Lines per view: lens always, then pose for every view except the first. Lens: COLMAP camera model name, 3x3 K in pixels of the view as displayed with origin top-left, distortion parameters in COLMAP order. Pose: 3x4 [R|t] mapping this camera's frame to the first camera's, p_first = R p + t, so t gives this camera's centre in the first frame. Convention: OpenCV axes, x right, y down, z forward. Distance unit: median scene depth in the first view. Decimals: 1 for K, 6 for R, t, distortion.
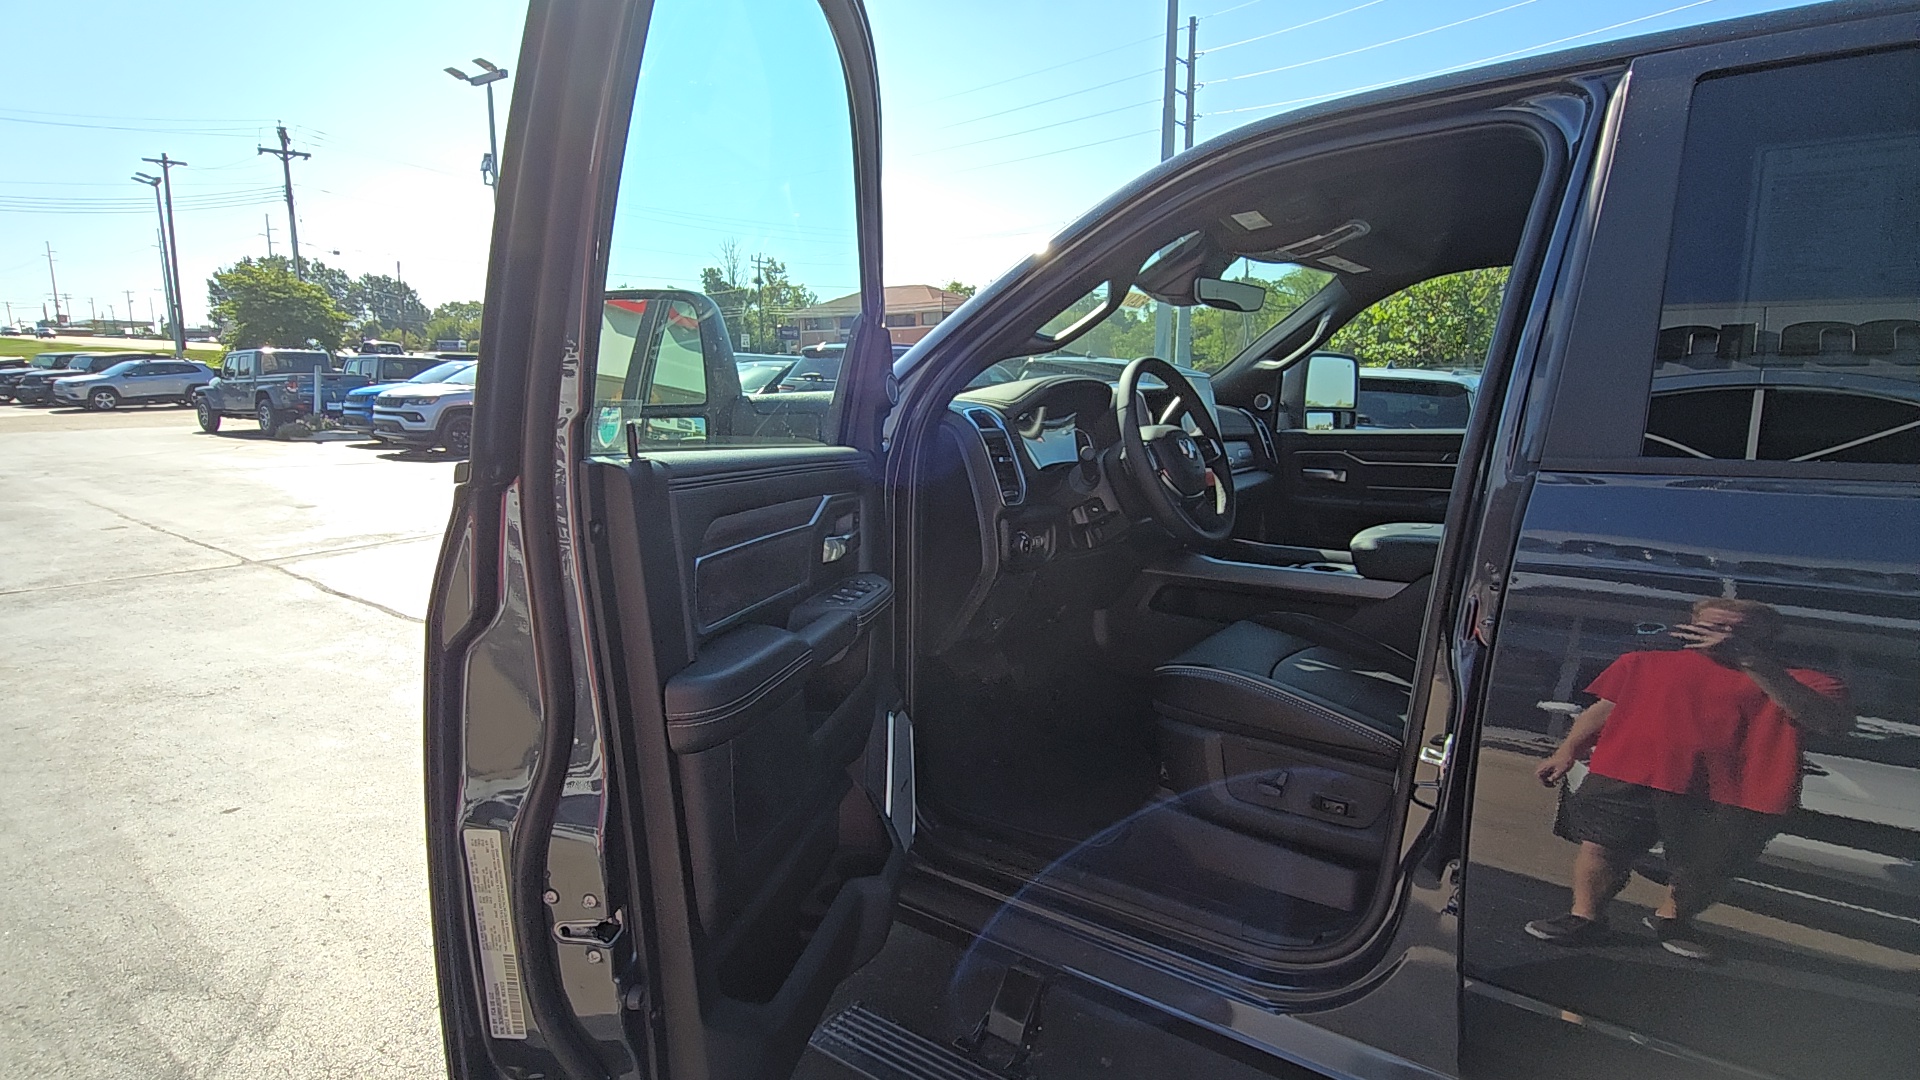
lens RADIAL K [[972.8, 0, 948.0], [0, 972.8, 548.1], [0, 0, 1]] dist [-0.000458, 0.000766]
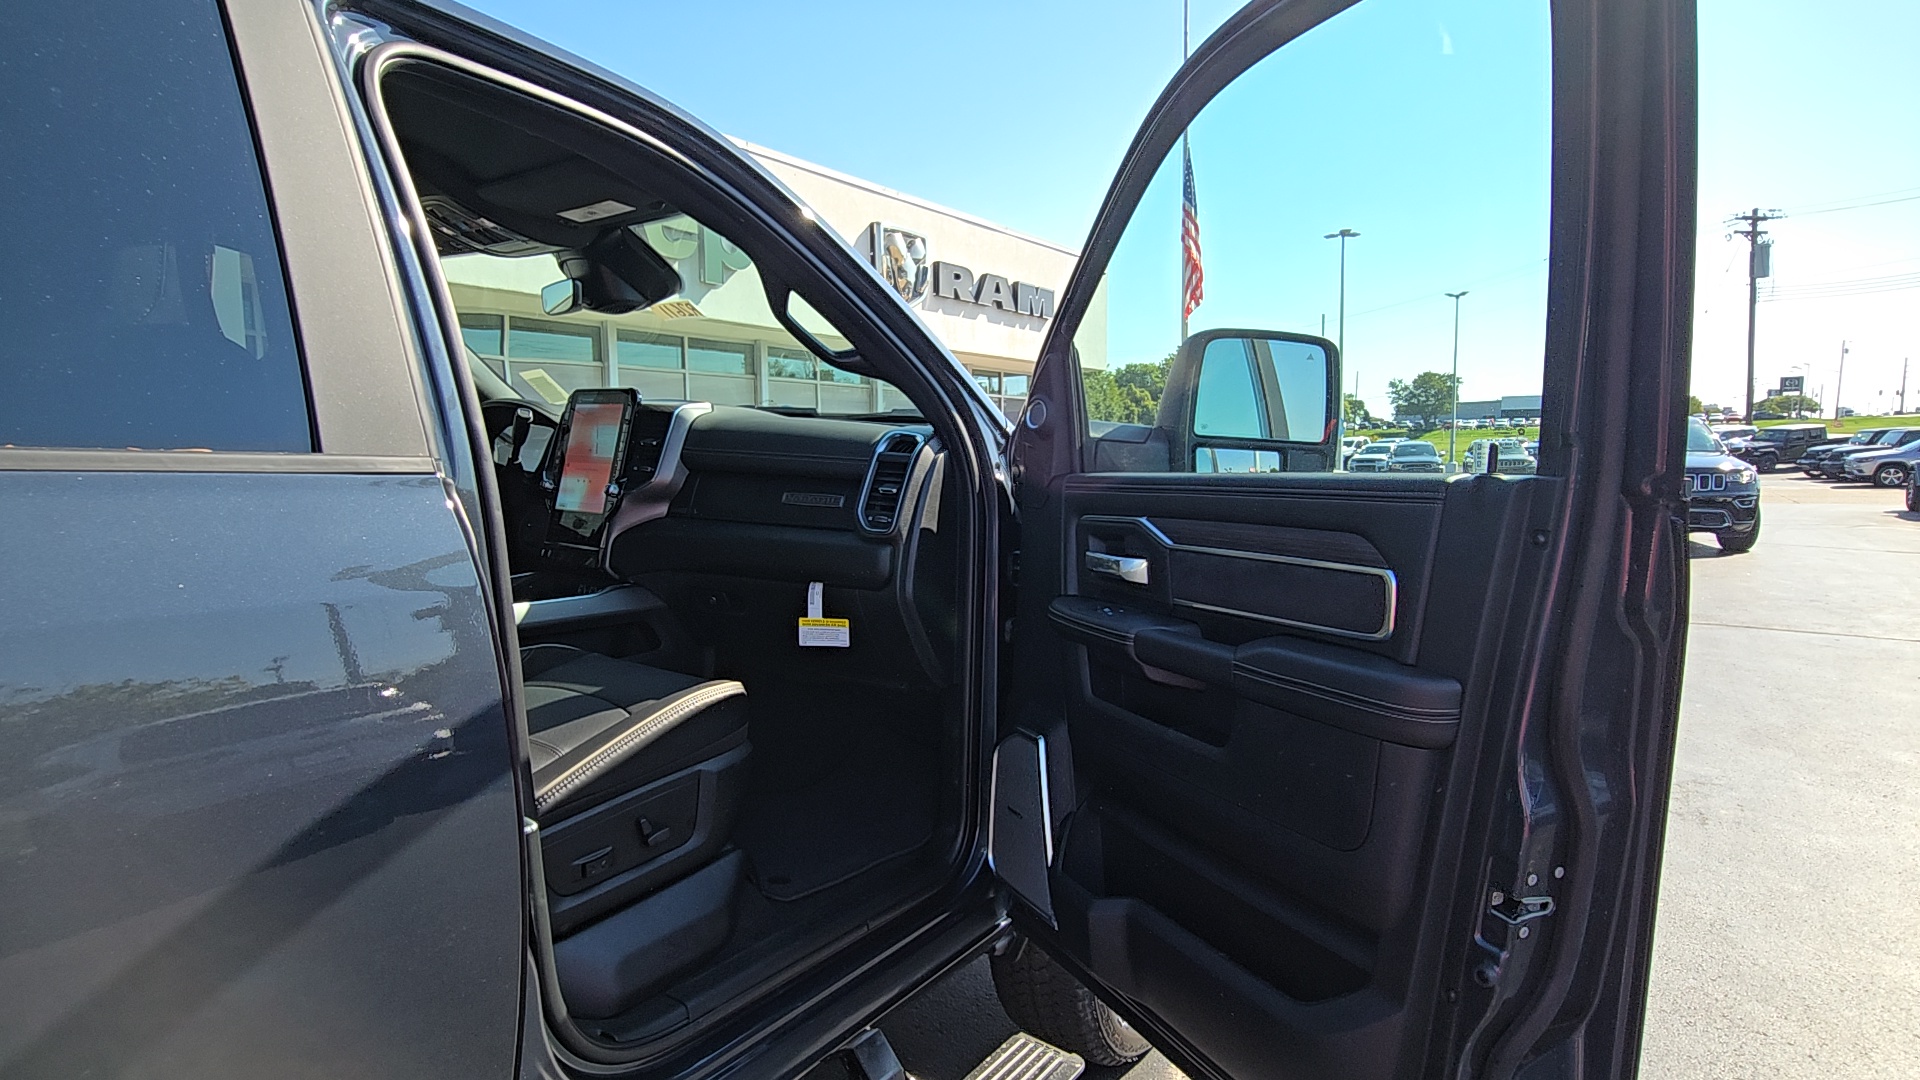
lens RADIAL K [[972.8, 0, 948.7], [0, 972.8, 541.3], [0, 0, 1]] dist [-0.000458, 0.000766]
pose [[-0.006192, 0.085220, -0.996343, 0.081246], [-0.172315, 0.981367, 0.085010, -0.012103], [0.985022, 0.172211, 0.008608, 0.095334]]
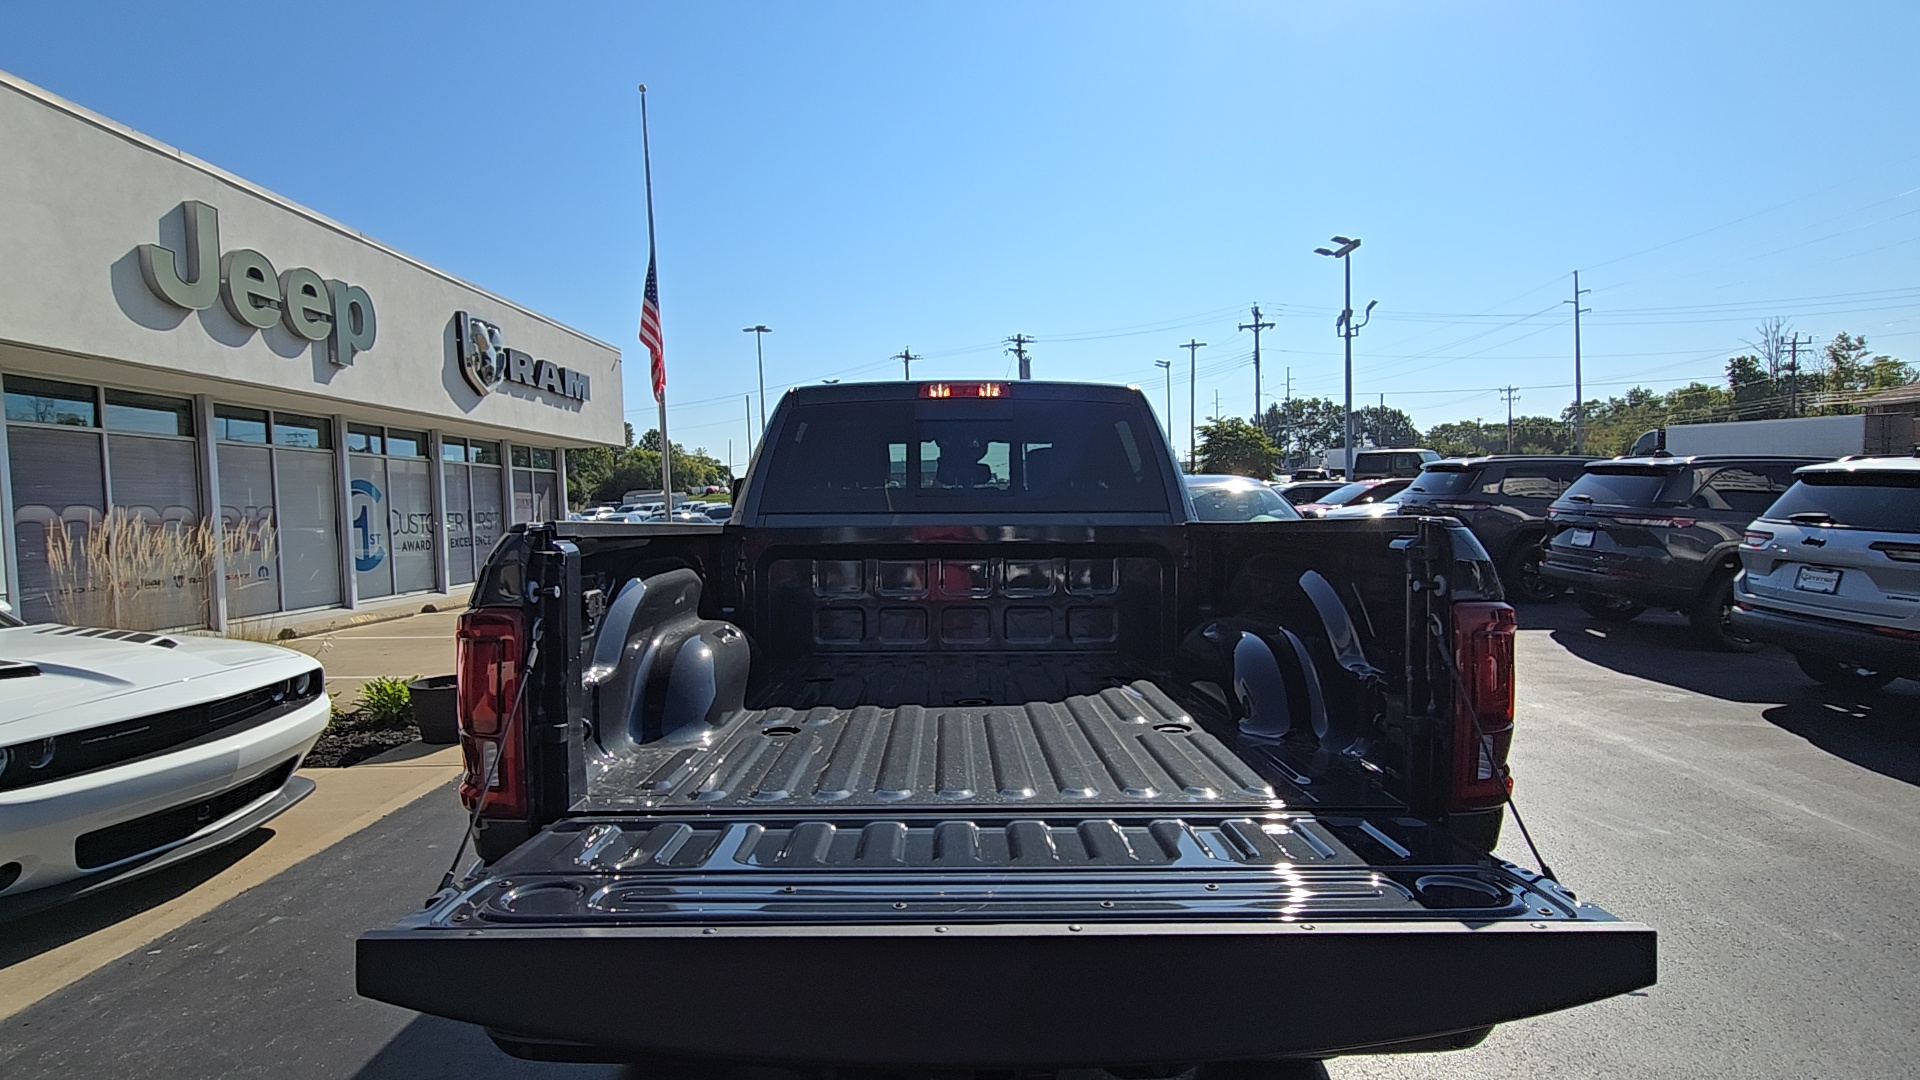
lens RADIAL K [[972.8, 0, 949.2], [0, 972.8, 547.2], [0, 0, 1]] dist [-0.000458, 0.000766]
pose [[0.584055, 0.011671, -0.811630, 0.155912], [-0.110293, 0.991764, -0.065107, 0.007905], [0.804186, 0.127543, 0.580533, -0.028192]]
